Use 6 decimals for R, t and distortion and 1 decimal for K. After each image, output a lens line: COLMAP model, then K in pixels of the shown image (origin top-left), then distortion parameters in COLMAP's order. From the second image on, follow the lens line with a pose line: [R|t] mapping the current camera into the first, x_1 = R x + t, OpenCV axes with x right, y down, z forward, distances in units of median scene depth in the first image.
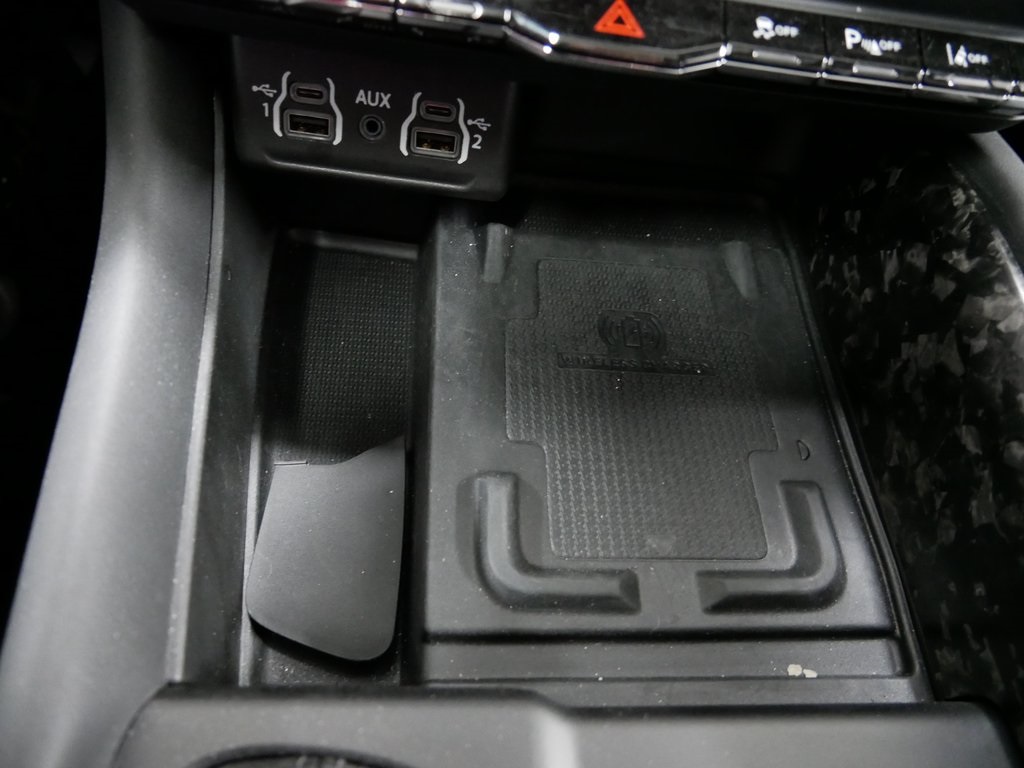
lens RADIAL K [[721.7, 0, 512.0], [0, 721.7, 384.0], [0, 0, 1]] dist [-0.045728, 0.005455]
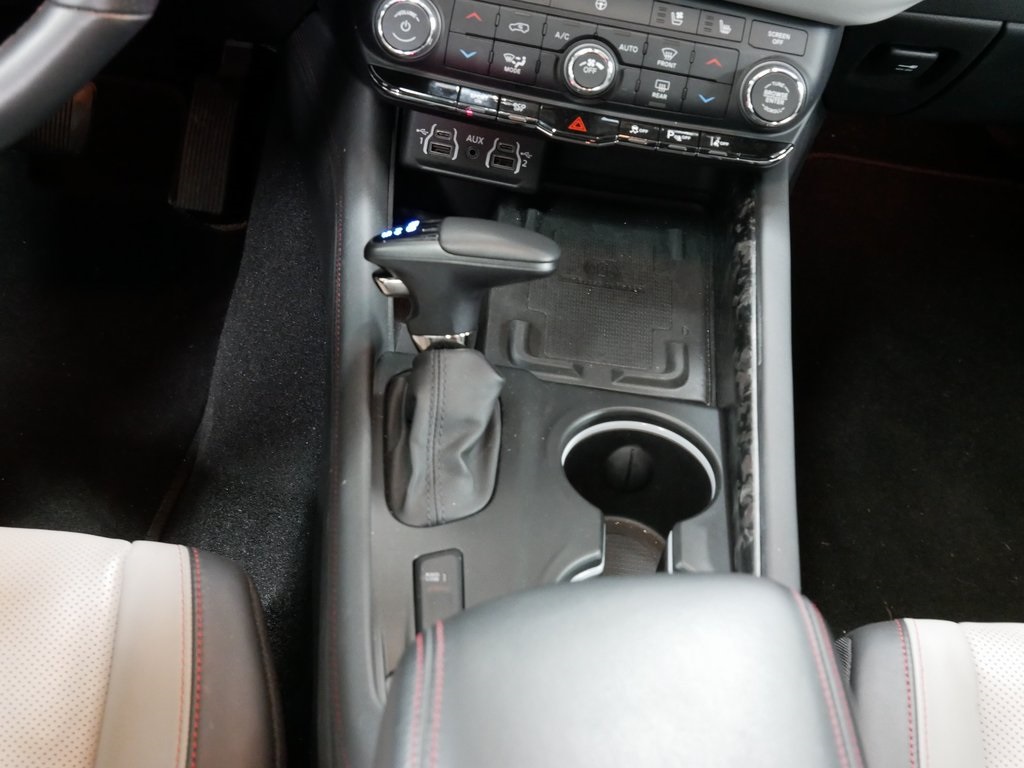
lens RADIAL K [[1681.2, 0, 512.0], [0, 1681.2, 384.0], [0, 0, 1]] dist [0.048262, -0.079151]
pose [[0.995663, 0.071749, -0.059228, 0.242811], [-0.081374, 0.980194, -0.180547, 1.134821], [0.045101, 0.184584, 0.981781, -3.555469]]
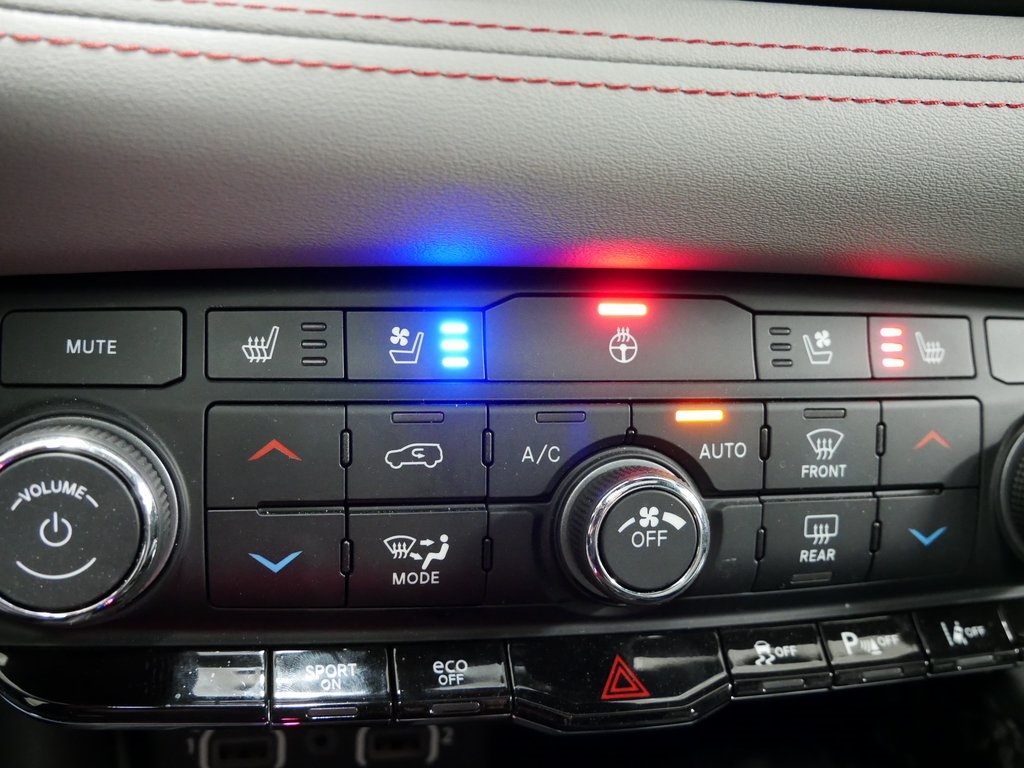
lens RADIAL K [[1038.0, 0, 512.0], [0, 1038.0, 384.0], [0, 0, 1]] dist [0.006495, 0.011200]
pose [[0.979647, -0.128693, 0.154044, -0.113214], [0.175272, 0.922473, -0.343981, -0.293846], [-0.097833, 0.363979, 0.926255, -0.307827]]
